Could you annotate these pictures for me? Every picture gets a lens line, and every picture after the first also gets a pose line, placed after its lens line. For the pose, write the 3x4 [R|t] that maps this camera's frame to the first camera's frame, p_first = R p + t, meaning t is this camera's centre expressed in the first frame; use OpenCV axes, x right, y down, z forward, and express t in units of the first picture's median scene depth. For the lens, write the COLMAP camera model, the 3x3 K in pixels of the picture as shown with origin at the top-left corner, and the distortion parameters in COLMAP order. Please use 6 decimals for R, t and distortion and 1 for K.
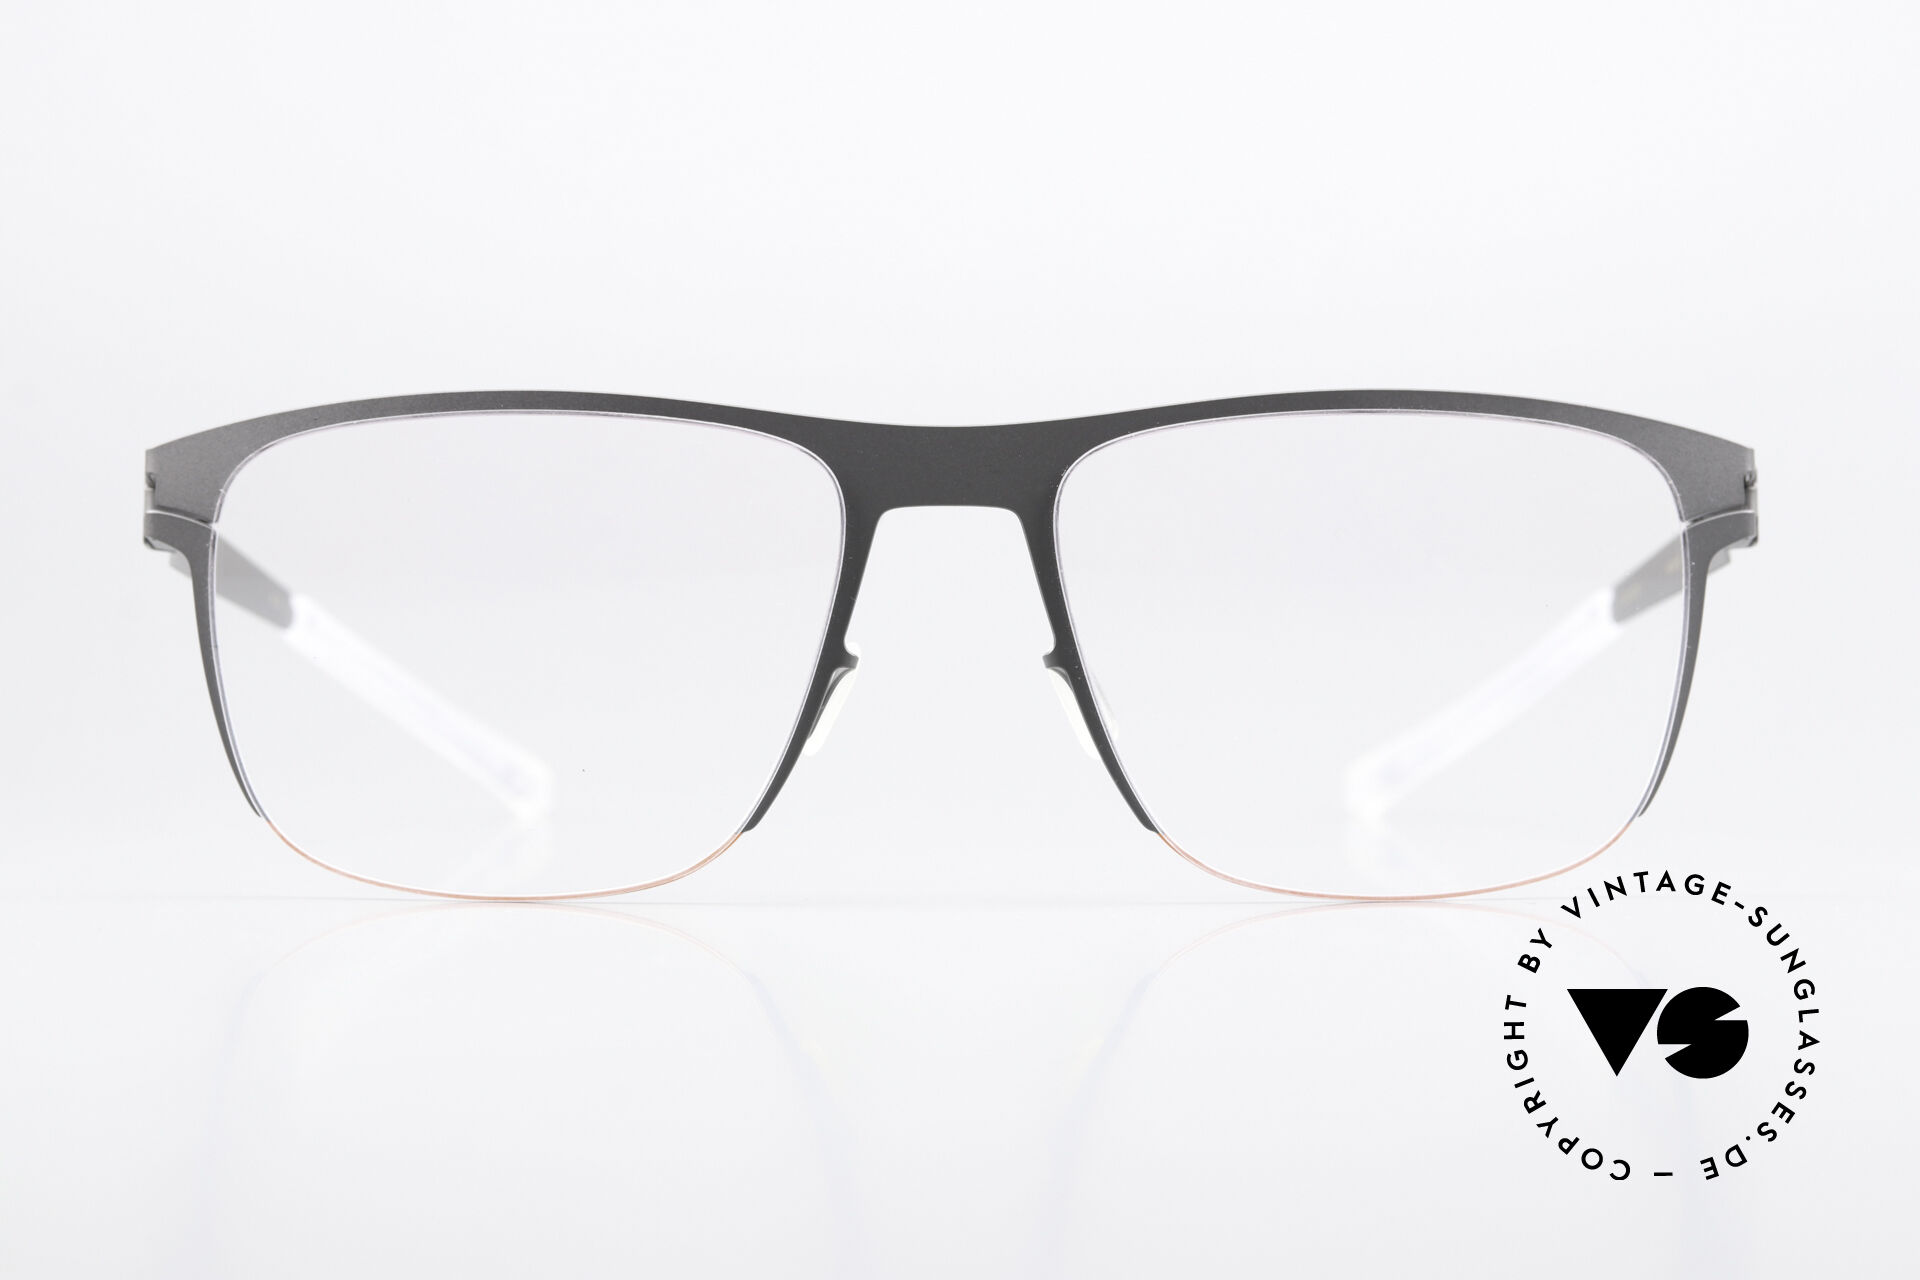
lens RADIAL K [[5460.7, 0, 965.7], [0, 5460.7, 638.9], [0, 0, 1]] dist [0.510808, 0.000000]
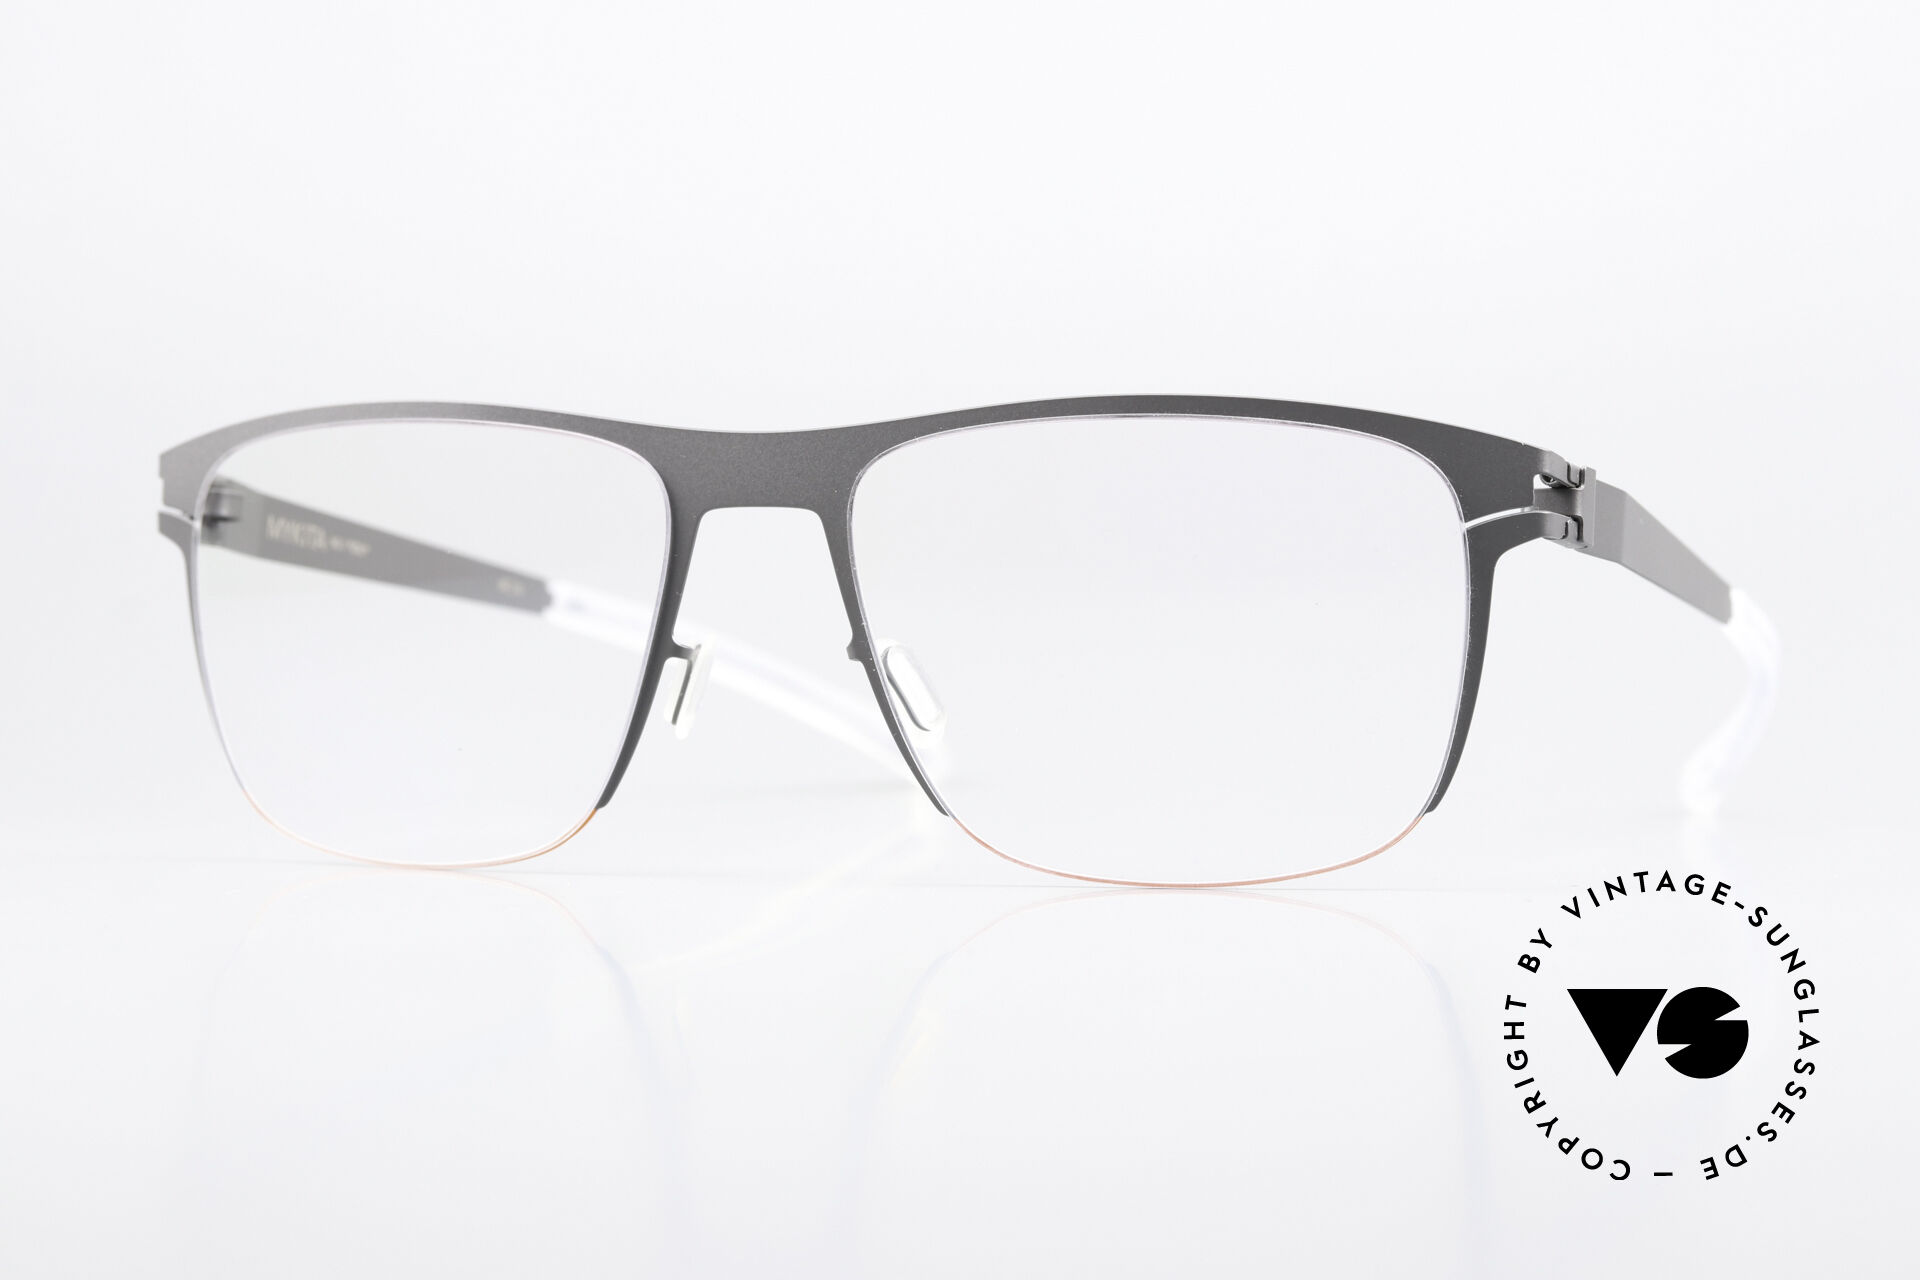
lens RADIAL K [[5460.7, 0, 958.6], [0, 5460.7, 651.9], [0, 0, 1]] dist [0.510808, 0.000000]
pose [[0.923272, 0.010360, -0.384006, 0.438789], [-0.008935, 0.999945, 0.005493, -0.002161], [0.384042, -0.001640, 0.923314, 0.029280]]
